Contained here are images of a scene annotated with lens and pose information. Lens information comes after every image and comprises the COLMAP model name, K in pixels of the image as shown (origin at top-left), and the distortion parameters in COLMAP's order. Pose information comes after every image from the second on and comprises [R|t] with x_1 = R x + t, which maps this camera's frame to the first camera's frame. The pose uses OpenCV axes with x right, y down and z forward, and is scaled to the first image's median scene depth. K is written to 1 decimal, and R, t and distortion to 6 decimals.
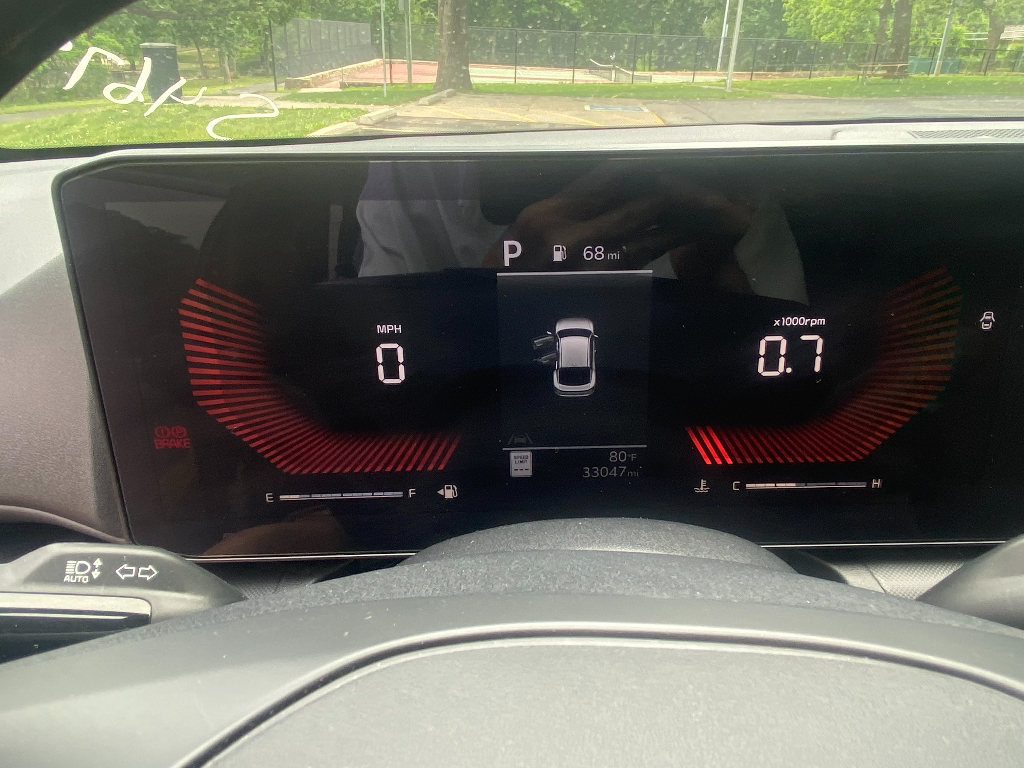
lens RADIAL K [[761.6, 0, 546.6], [0, 761.6, 382.5], [0, 0, 1]] dist [0.079934, -0.105634]
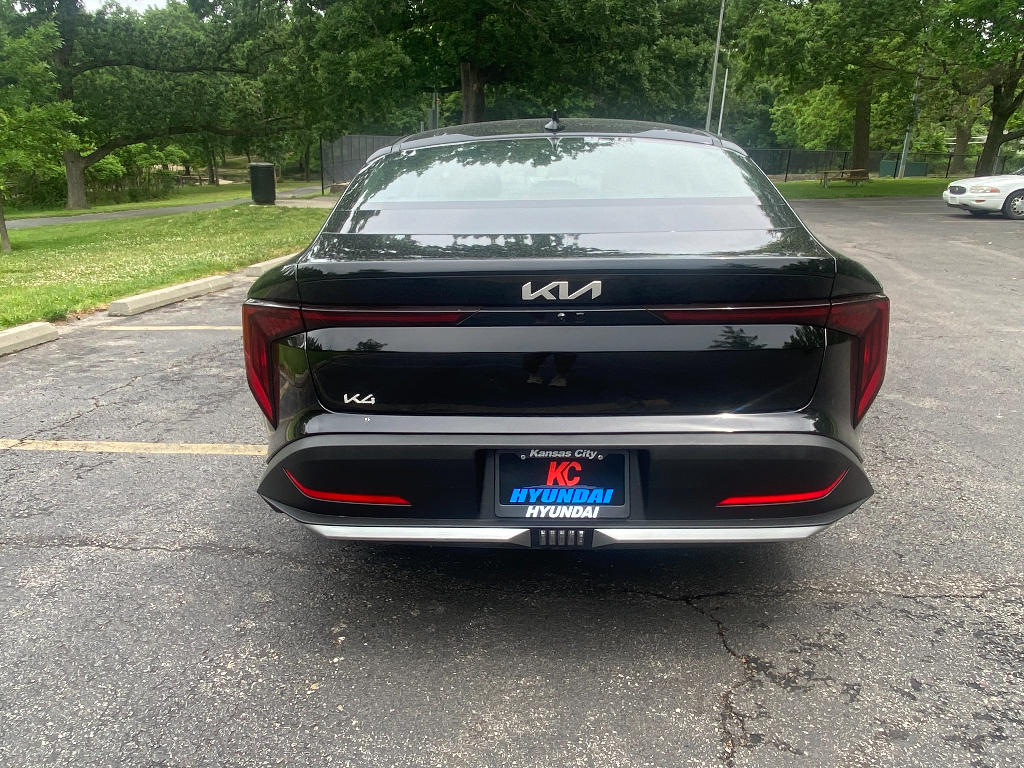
lens RADIAL K [[757.5, 0, 510.9], [0, 757.5, 387.3], [0, 0, 1]] dist [0.080609, -0.098302]
pose [[0.998075, 0.011664, -0.060914, 0.011288], [-0.018340, 0.993738, -0.110218, 0.038012], [0.059247, 0.111123, 0.992039, -0.107629]]
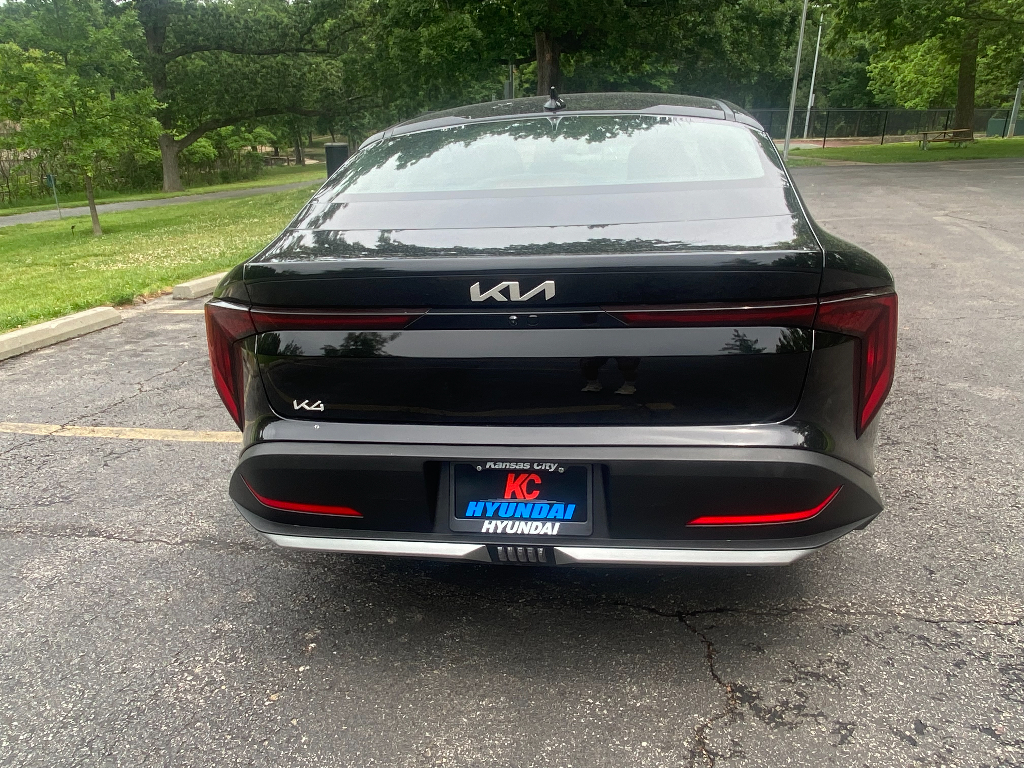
lens RADIAL K [[757.3, 0, 509.6], [0, 757.3, 383.8], [0, 0, 1]] dist [0.078426, -0.092656]
pose [[0.985791, 0.017375, -0.167078, 0.017985], [-0.030782, 0.996478, -0.077996, 0.035697], [0.165134, 0.082031, 0.982854, -0.104019]]
